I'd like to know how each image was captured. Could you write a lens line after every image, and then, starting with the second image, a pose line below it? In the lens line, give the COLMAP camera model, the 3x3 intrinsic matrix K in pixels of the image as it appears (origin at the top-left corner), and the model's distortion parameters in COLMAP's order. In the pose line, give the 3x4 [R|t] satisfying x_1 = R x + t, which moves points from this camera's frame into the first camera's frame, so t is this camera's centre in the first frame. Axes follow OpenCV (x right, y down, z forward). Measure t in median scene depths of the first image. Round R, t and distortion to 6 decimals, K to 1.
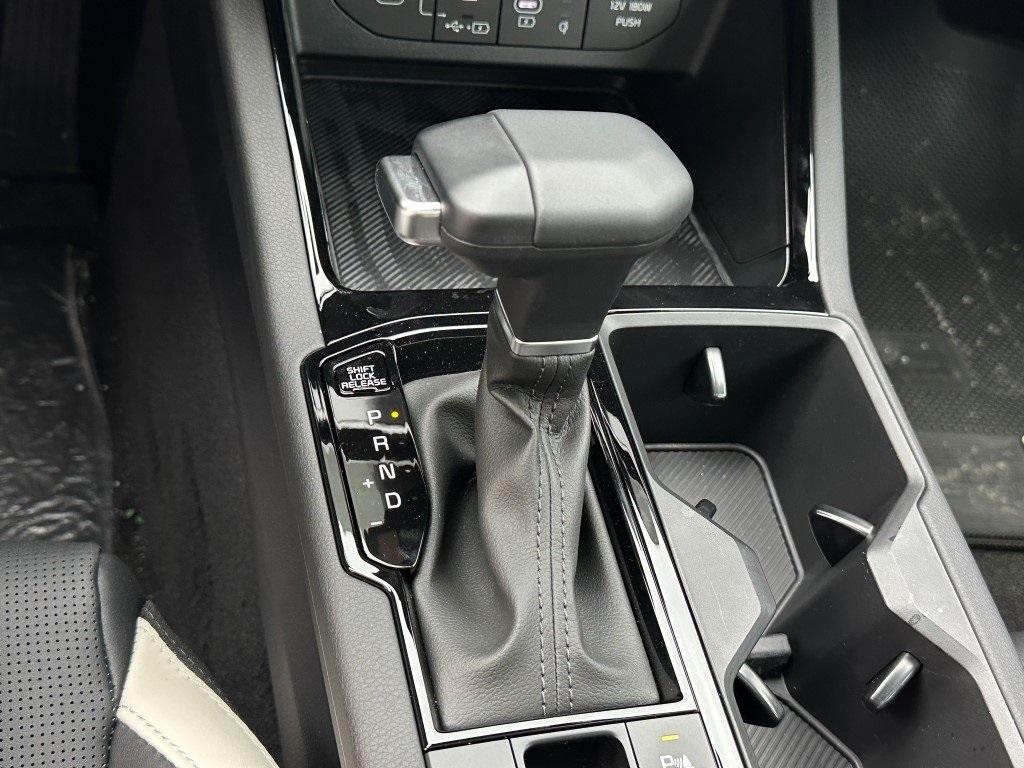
lens RADIAL K [[1241.6, 0, 513.4], [0, 1241.6, 381.9], [0, 0, 1]] dist [0.097364, 0.000000]
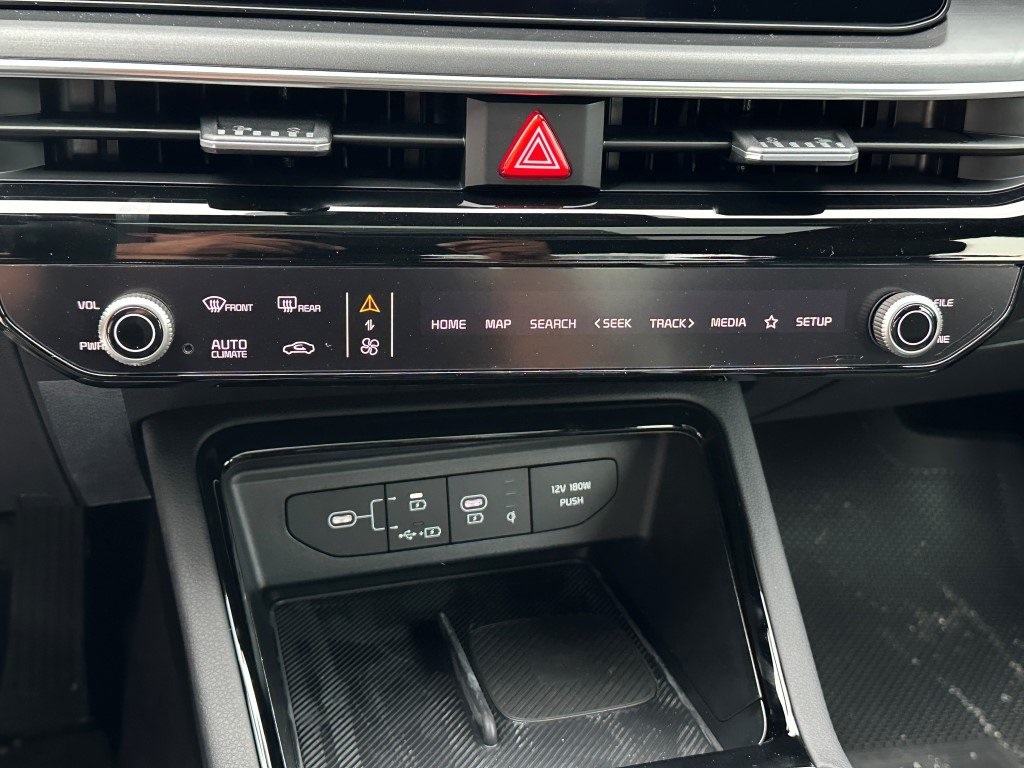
lens RADIAL K [[1241.6, 0, 521.3], [0, 1241.6, 372.3], [0, 0, 1]] dist [0.097364, 0.000000]
pose [[0.985645, -0.168758, -0.004908, 0.076175], [0.156355, 0.923400, -0.350550, -0.027262], [0.063691, 0.344751, 0.936531, -0.026266]]
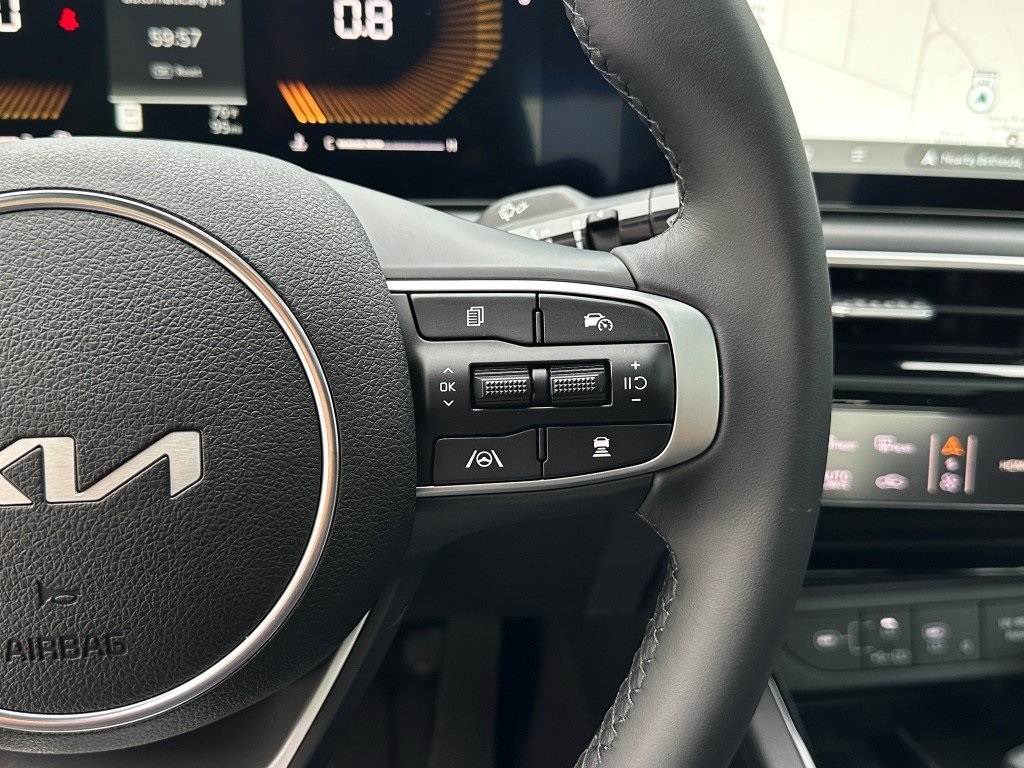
lens RADIAL K [[1074.0, 0, 530.6], [0, 1074.0, 365.2], [0, 0, 1]] dist [-0.003860, 0.000000]
pose [[0.983219, -0.149176, -0.105011, -0.227167], [0.076266, 0.859022, -0.506226, -0.027663], [0.165723, 0.489722, 0.855984, -0.078588]]
